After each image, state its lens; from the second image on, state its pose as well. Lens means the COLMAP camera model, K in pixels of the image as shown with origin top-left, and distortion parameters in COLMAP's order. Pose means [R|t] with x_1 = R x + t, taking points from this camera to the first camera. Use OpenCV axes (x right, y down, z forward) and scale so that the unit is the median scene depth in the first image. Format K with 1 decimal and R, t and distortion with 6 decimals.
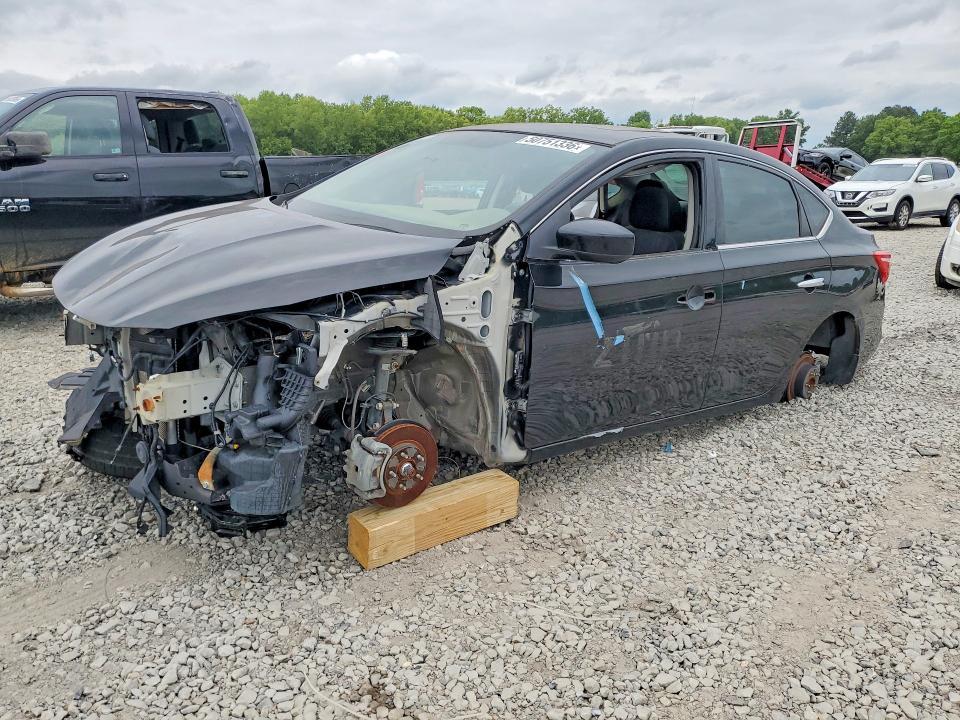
lens RADIAL K [[744.3, 0, 476.7], [0, 744.3, 358.6], [0, 0, 1]] dist [0.003844, 0.002494]
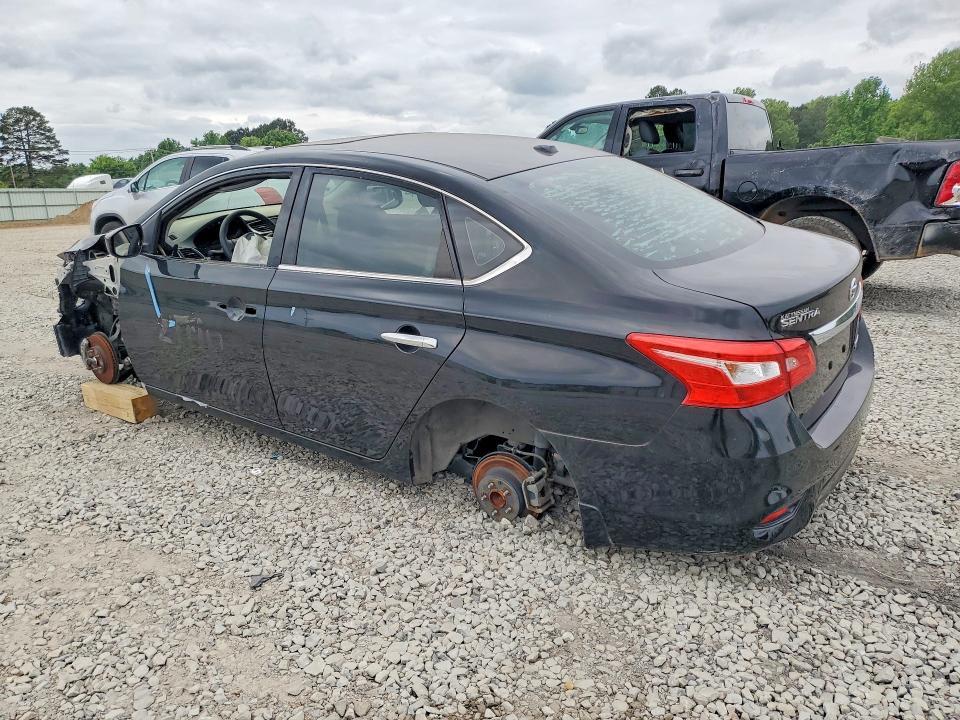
lens RADIAL K [[744.3, 0, 476.7], [0, 744.3, 358.6], [0, 0, 1]] dist [0.003844, 0.002494]
pose [[0.255581, 0.225201, -0.940193, 1.335471], [-0.208520, 0.962443, 0.173847, -0.259122], [0.944033, 0.151617, 0.292941, 1.005113]]
